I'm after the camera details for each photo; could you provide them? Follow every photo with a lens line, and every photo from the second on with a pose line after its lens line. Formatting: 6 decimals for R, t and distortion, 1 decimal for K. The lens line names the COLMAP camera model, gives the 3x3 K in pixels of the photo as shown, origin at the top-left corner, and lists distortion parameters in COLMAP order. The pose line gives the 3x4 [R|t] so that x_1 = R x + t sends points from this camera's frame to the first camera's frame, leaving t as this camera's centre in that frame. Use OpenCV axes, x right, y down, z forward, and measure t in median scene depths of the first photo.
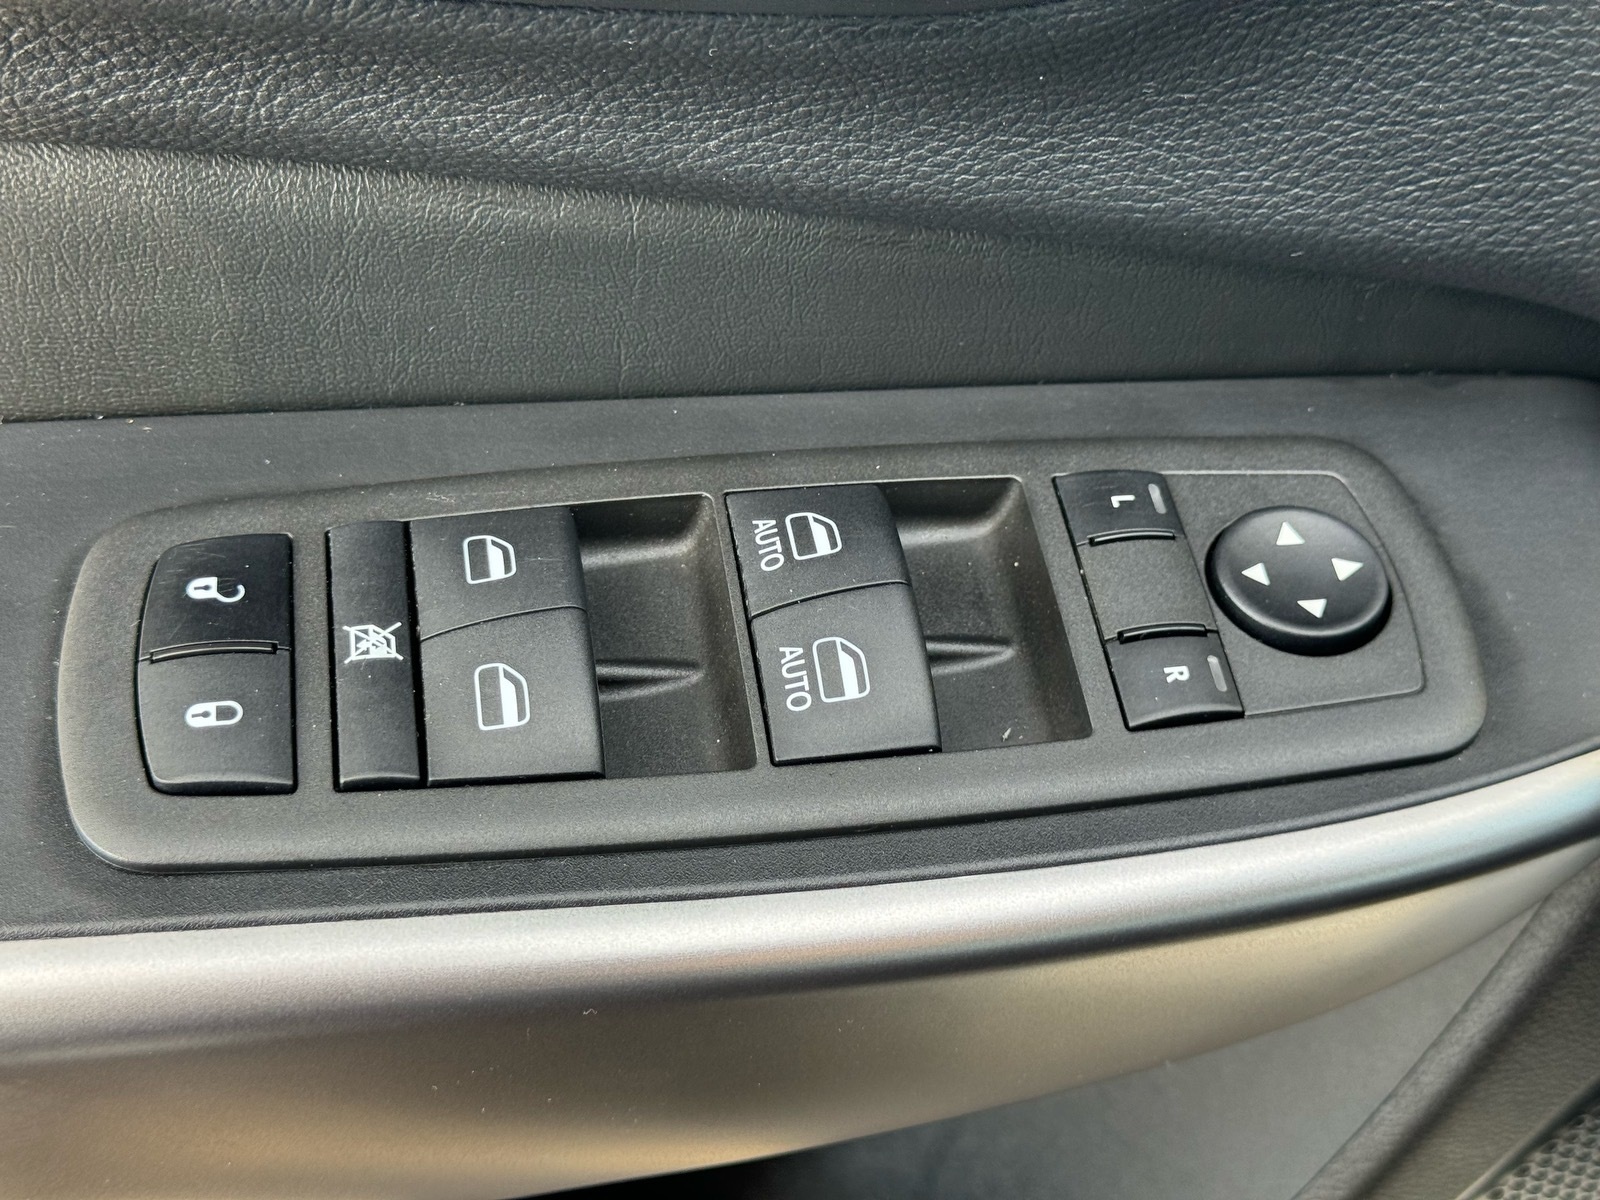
lens RADIAL K [[2220.4, 0, 823.8], [0, 2220.4, 495.0], [0, 0, 1]] dist [0.088776, 0.000000]
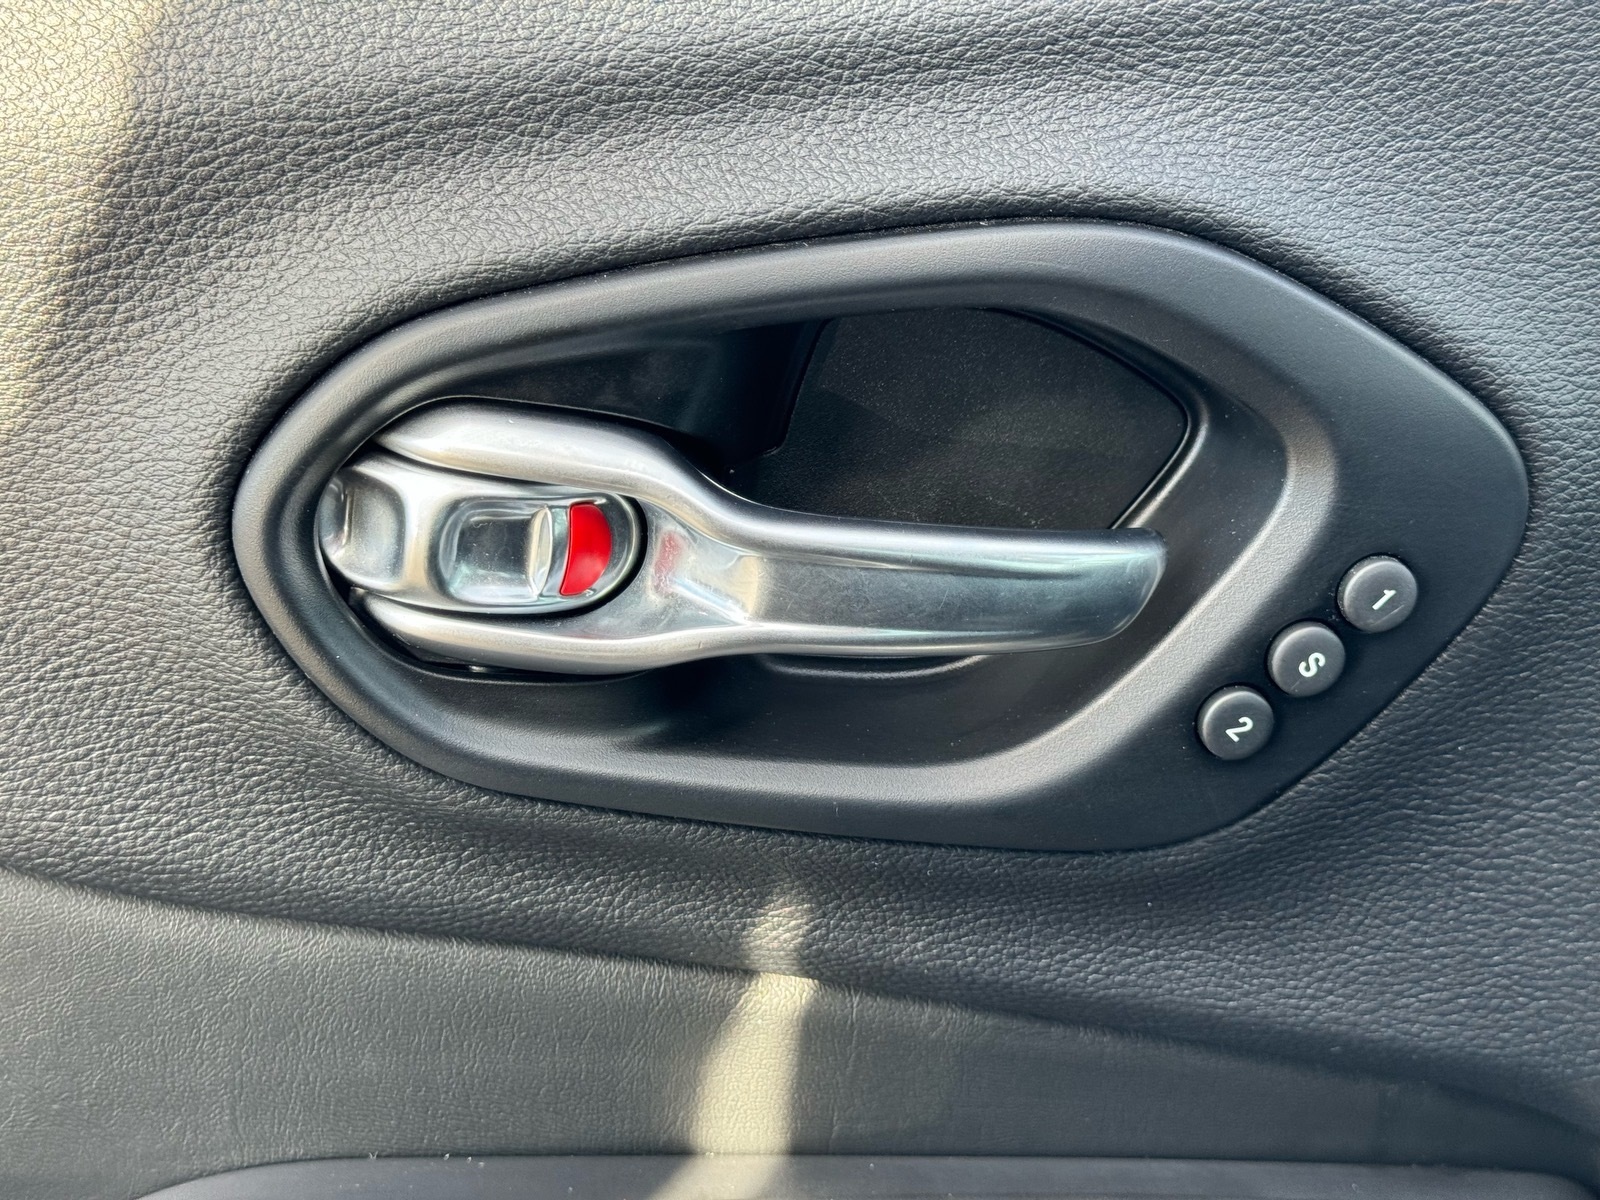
lens RADIAL K [[2220.4, 0, 801.2], [0, 2220.4, 601.3], [0, 0, 1]] dist [0.088776, 0.000000]
pose [[0.999672, 0.023623, -0.009883, -0.117083], [-0.025593, 0.909129, -0.415727, 0.238348], [-0.000836, 0.415844, 0.909436, -0.395090]]
